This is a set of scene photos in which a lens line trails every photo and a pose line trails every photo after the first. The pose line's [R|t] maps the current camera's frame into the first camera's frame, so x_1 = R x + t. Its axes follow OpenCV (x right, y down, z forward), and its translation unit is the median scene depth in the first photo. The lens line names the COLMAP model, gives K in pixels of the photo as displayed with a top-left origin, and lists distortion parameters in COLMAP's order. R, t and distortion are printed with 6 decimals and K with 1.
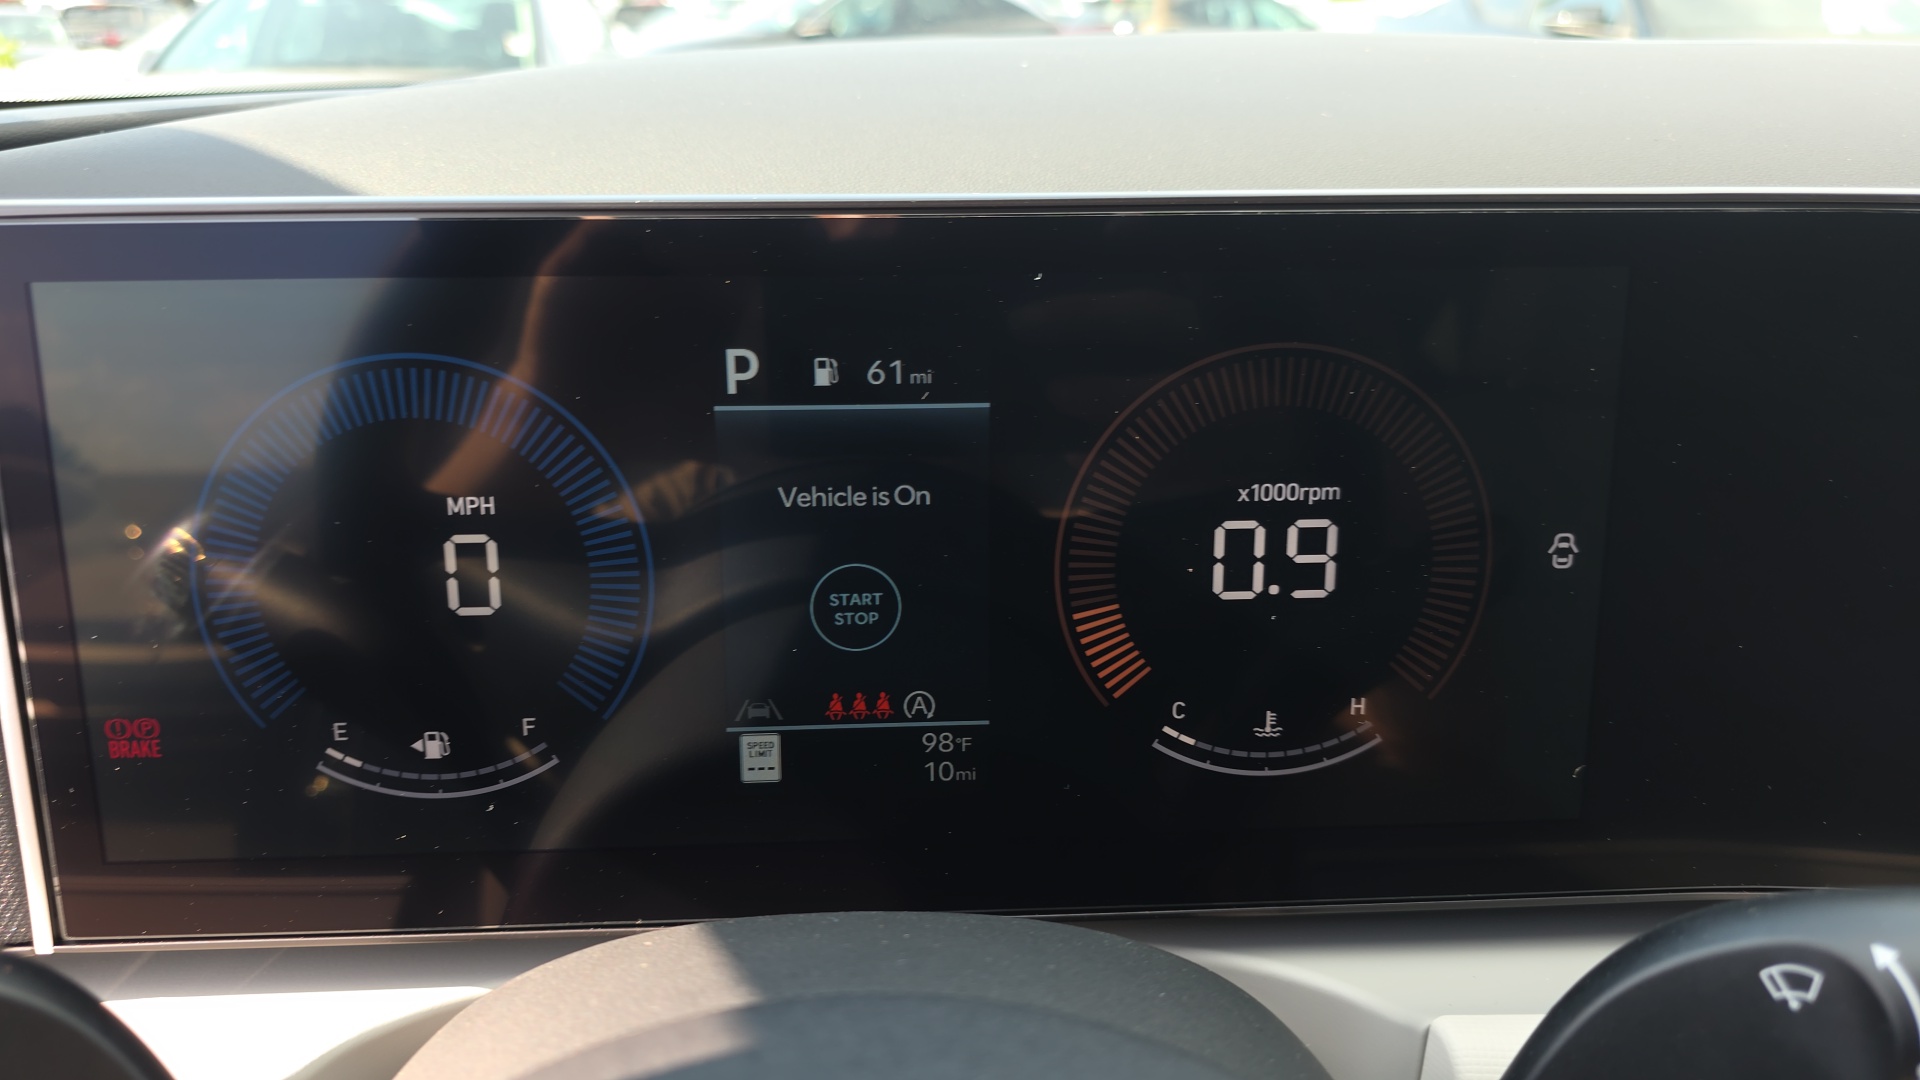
lens RADIAL K [[1331.5, 0, 917.6], [0, 1331.5, 553.4], [0, 0, 1]] dist [0.037115, -0.042269]
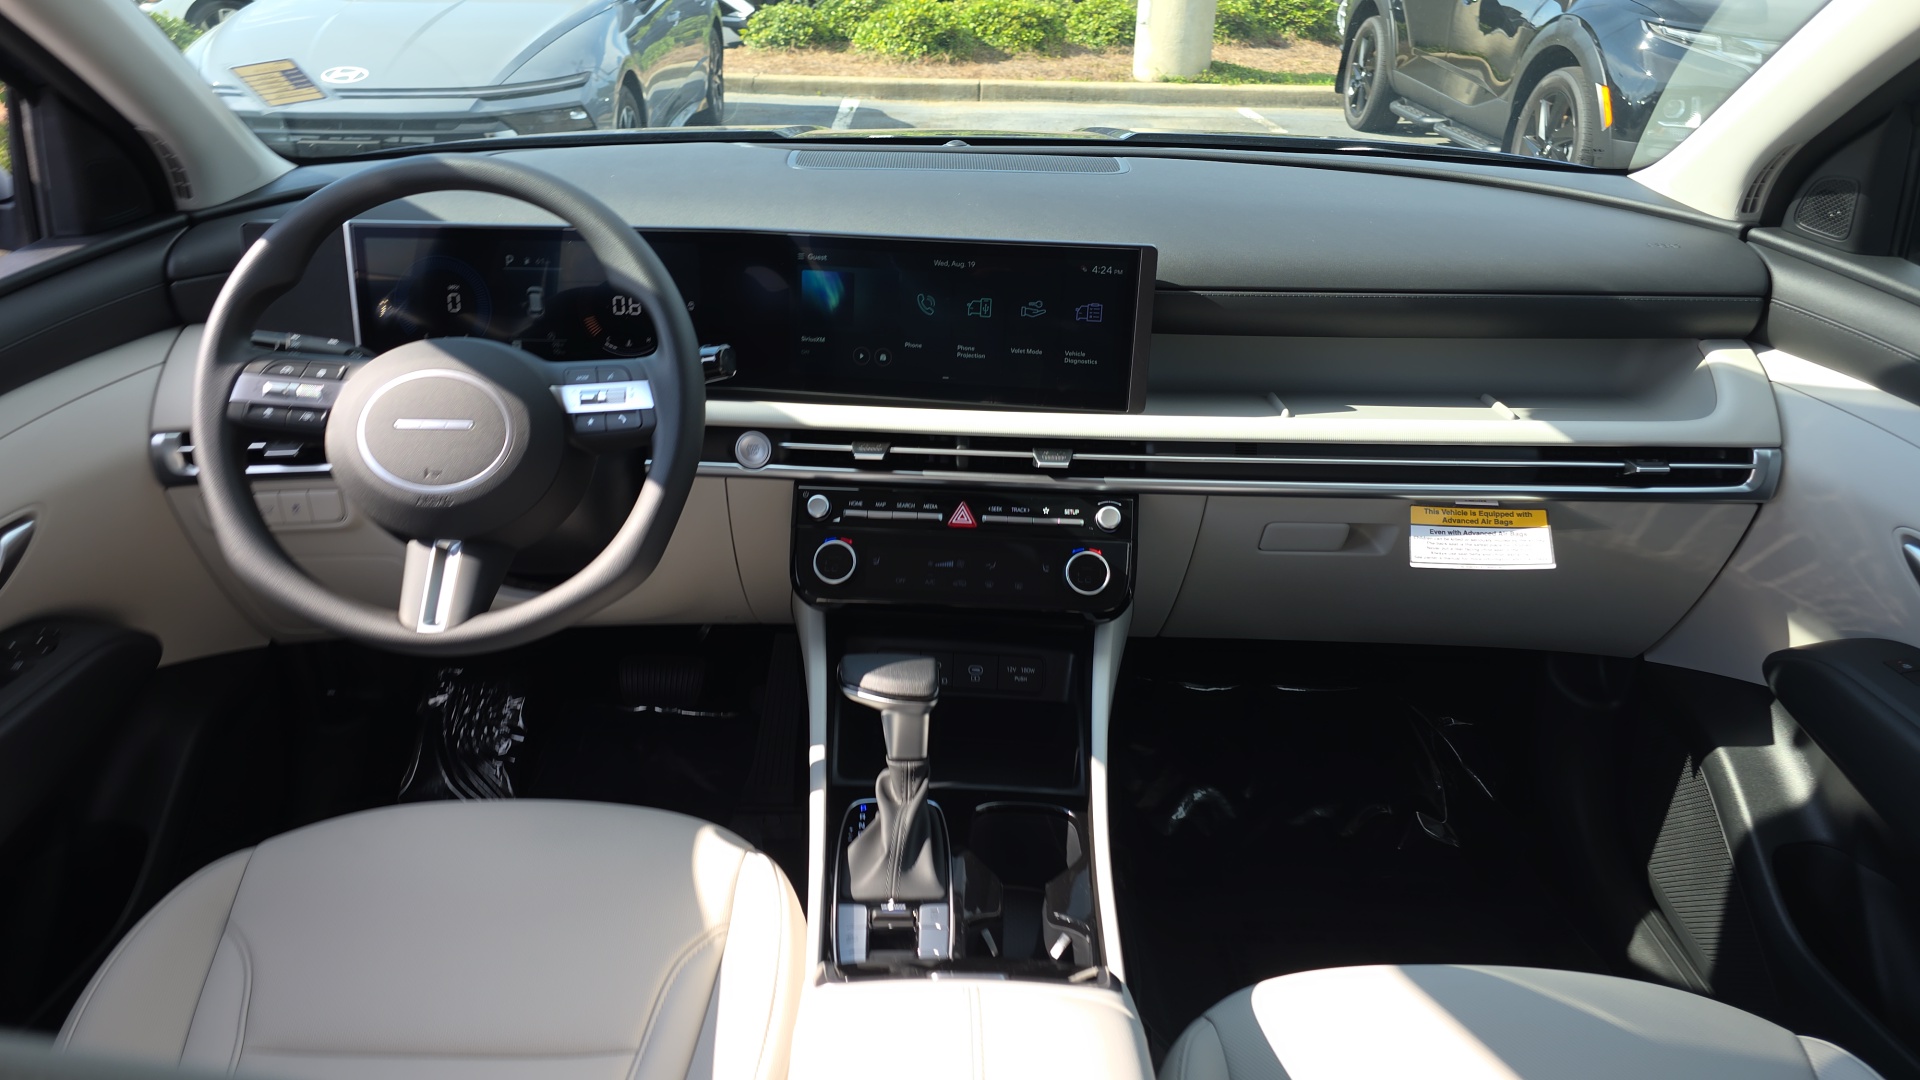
lens RADIAL K [[1323.1, 0, 910.7], [0, 1323.1, 512.3], [0, 0, 1]] dist [0.115966, -0.155578]
pose [[0.994961, 0.038090, -0.092744, 1.679837], [-0.034143, 0.998458, 0.043777, 0.475714], [0.094269, -0.040390, 0.994727, -3.464454]]
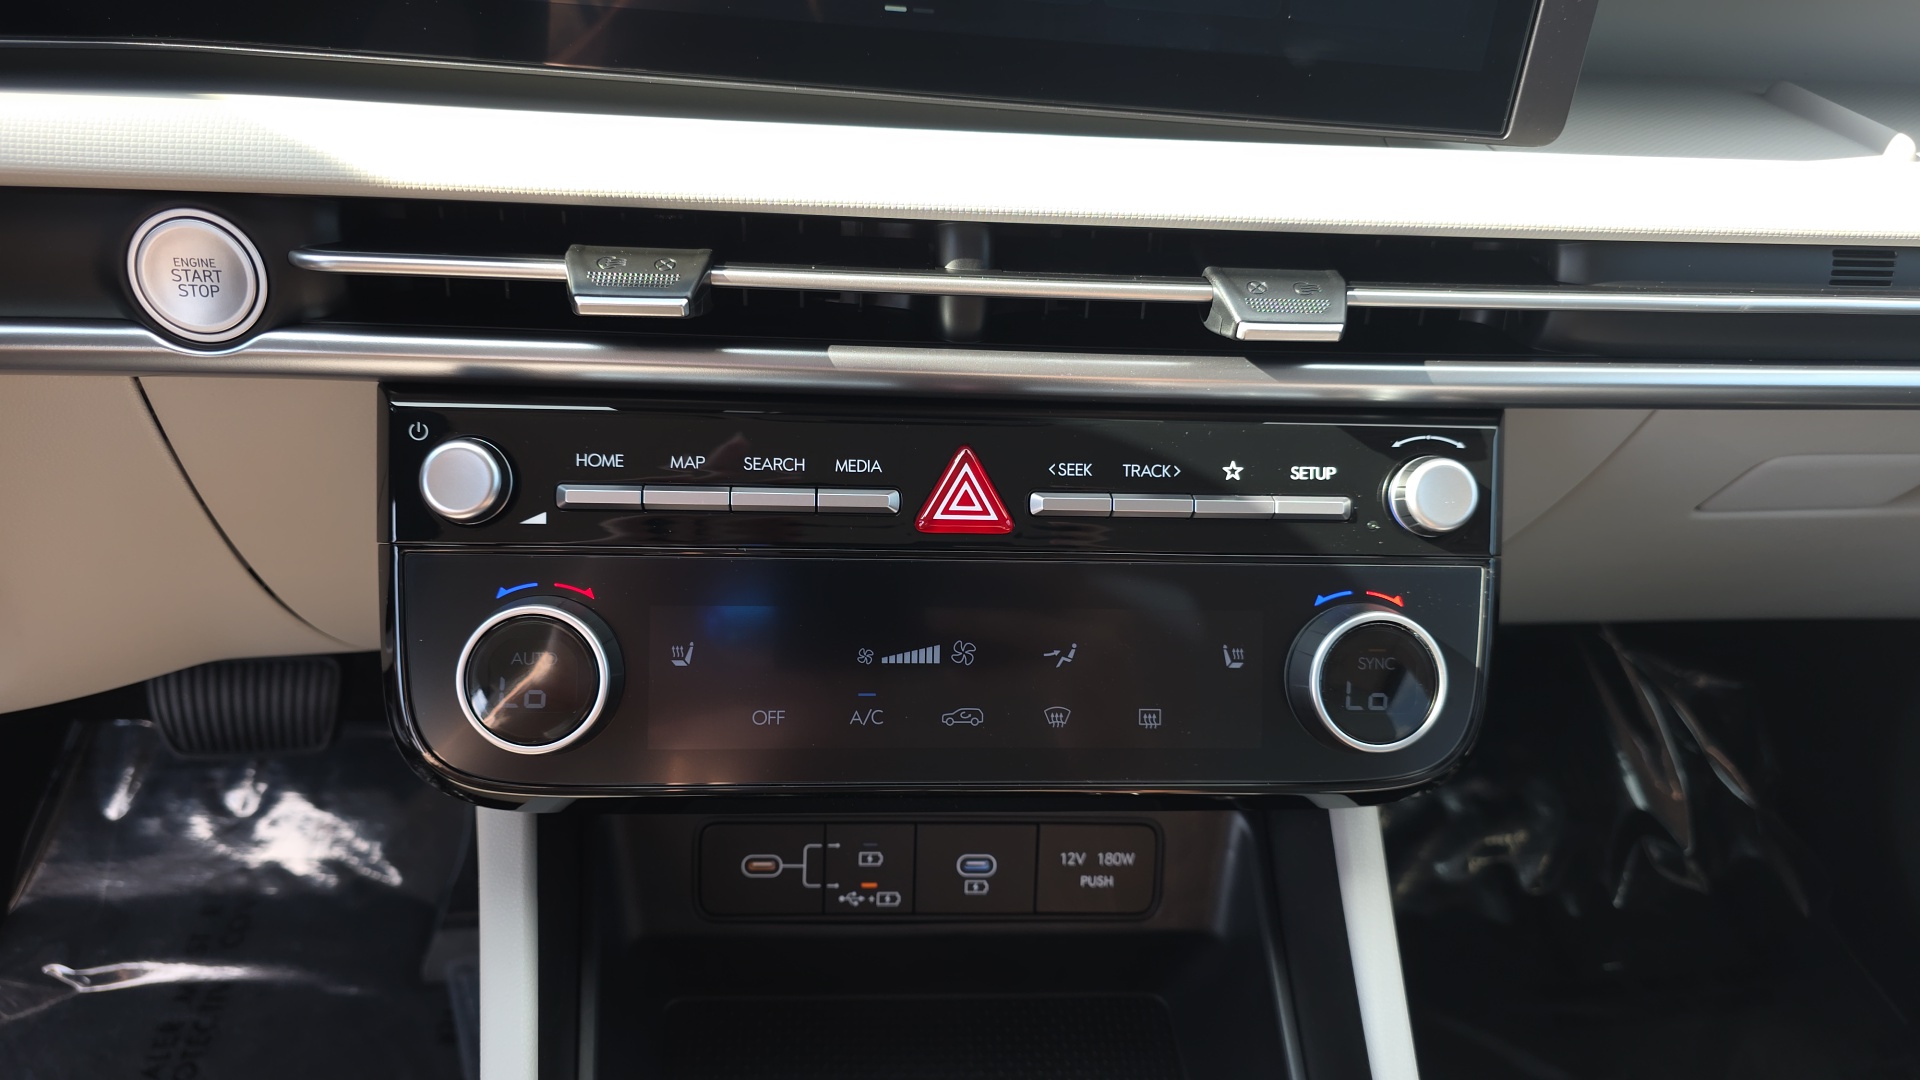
lens RADIAL K [[1317.4, 0, 966.1], [0, 1317.4, 547.9], [0, 0, 1]] dist [0.087675, -0.171417]
pose [[0.996590, 0.011676, 0.081678, 1.335626], [-0.033734, 0.961076, 0.274218, 0.358097], [-0.075297, -0.276038, 0.958193, -0.358940]]
